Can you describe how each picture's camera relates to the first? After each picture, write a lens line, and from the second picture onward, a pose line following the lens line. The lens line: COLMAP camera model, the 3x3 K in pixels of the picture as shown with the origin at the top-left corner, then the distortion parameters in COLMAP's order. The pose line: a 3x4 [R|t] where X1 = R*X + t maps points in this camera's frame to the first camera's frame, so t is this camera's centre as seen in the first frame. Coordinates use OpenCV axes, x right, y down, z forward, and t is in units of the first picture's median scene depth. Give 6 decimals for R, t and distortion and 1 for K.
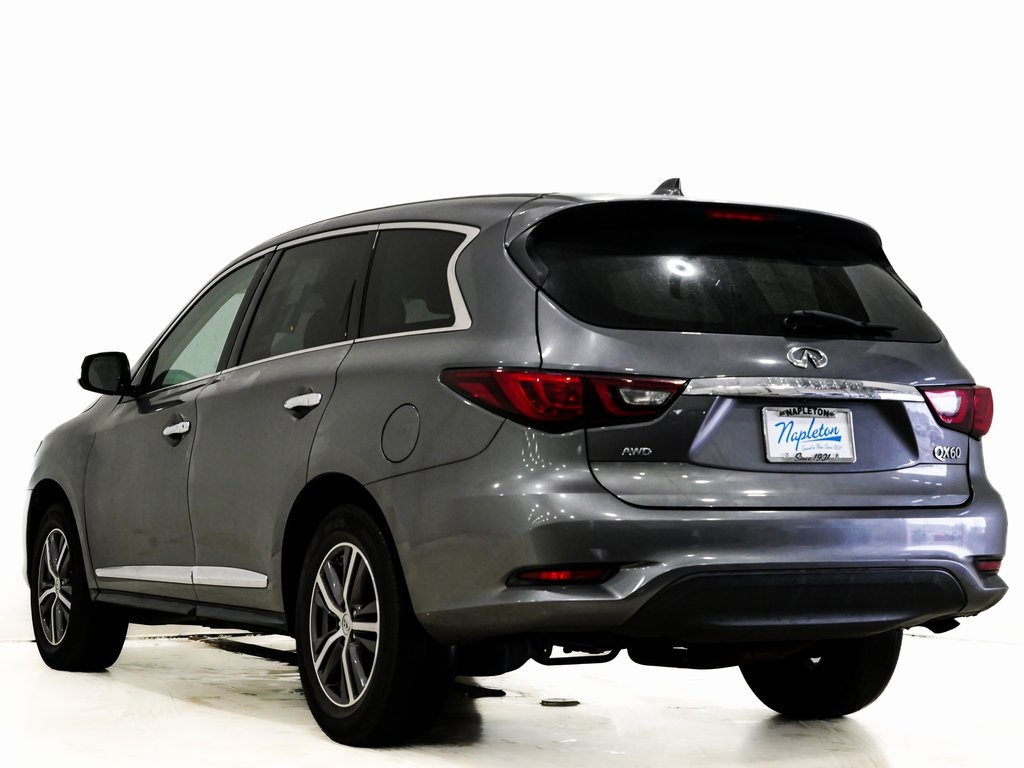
lens RADIAL K [[1980.0, 0, 515.5], [0, 1980.0, 380.6], [0, 0, 1]] dist [0.177561, 0.000000]
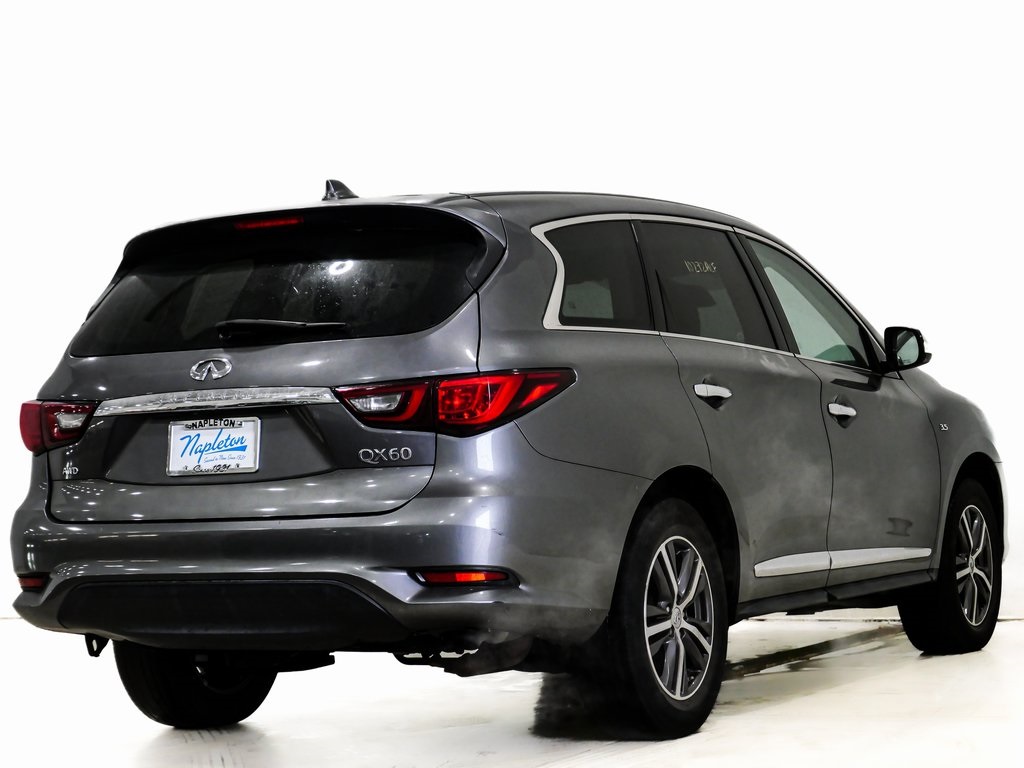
lens RADIAL K [[2207.5, 0, 511.1], [0, 2207.5, 388.6], [0, 0, 1]] dist [0.019634, 0.000000]
pose [[0.526785, -0.052791, -0.848358, 1.172368], [0.083632, 0.996446, -0.010076, 0.022029], [0.845875, -0.065642, 0.529327, 0.540123]]
